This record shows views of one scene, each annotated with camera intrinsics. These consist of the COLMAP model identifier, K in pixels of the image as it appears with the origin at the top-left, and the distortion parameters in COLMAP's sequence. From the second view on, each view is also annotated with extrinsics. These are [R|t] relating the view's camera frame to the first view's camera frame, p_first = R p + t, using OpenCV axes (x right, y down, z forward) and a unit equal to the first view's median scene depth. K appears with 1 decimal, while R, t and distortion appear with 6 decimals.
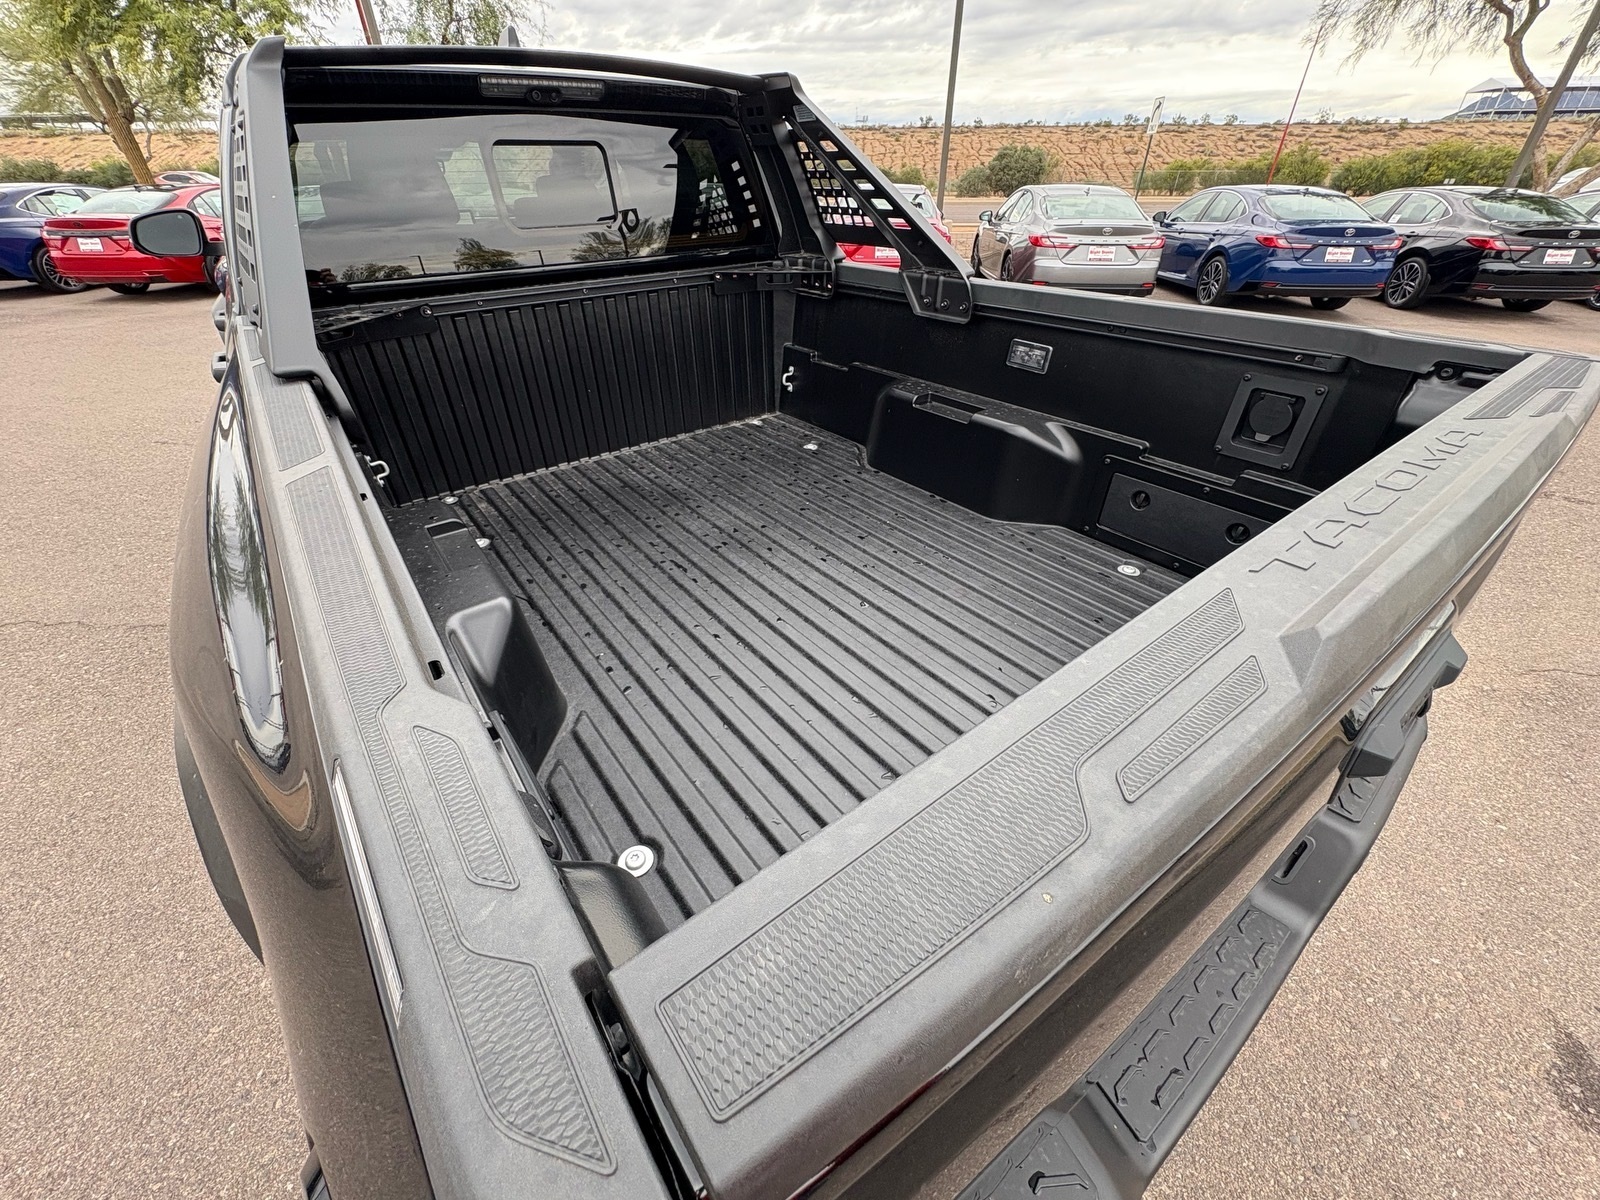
lens RADIAL K [[640.7, 0, 800.0], [0, 640.7, 600.0], [0, 0, 1]] dist [0.010872, -0.006670]
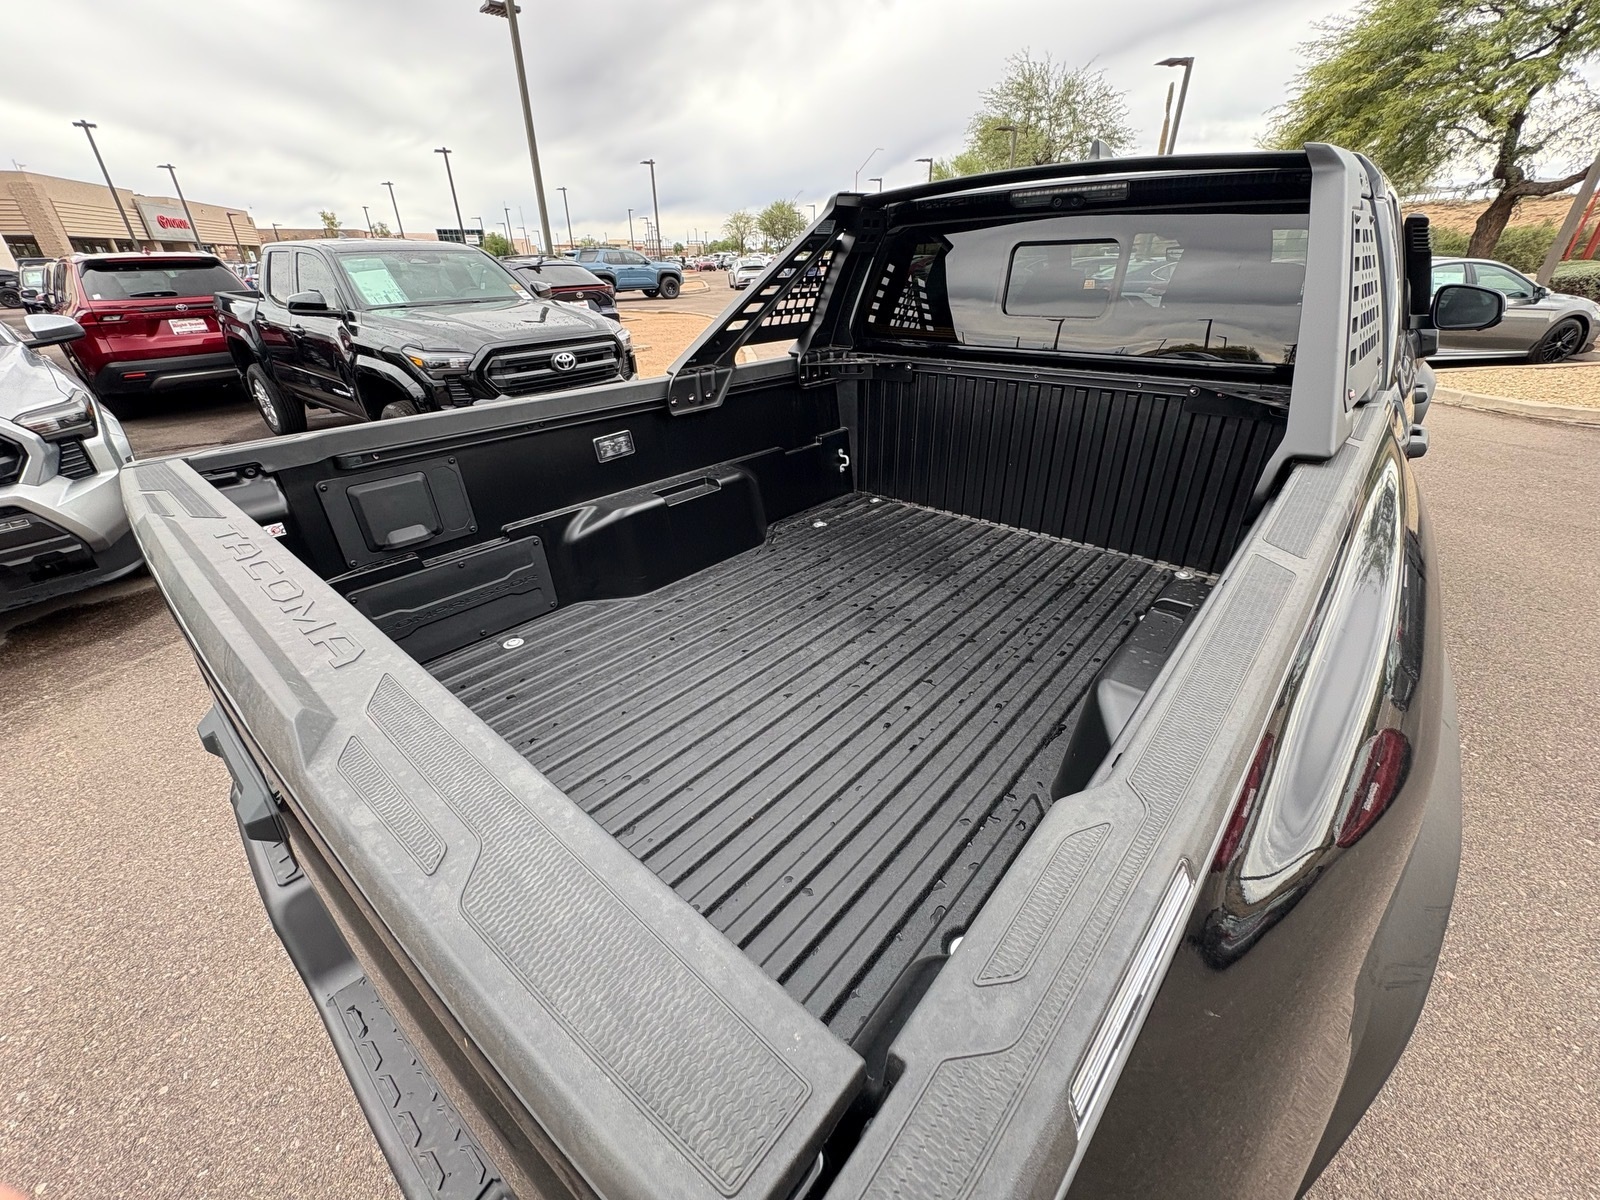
lens RADIAL K [[628.5, 0, 802.6], [0, 628.5, 607.3], [0, 0, 1]] dist [0.000358, 0.000032]
pose [[0.208856, 0.474179, -0.855298, 0.663940], [-0.535610, 0.787214, 0.305642, -0.307407], [0.818231, 0.394270, 0.418389, 0.428570]]
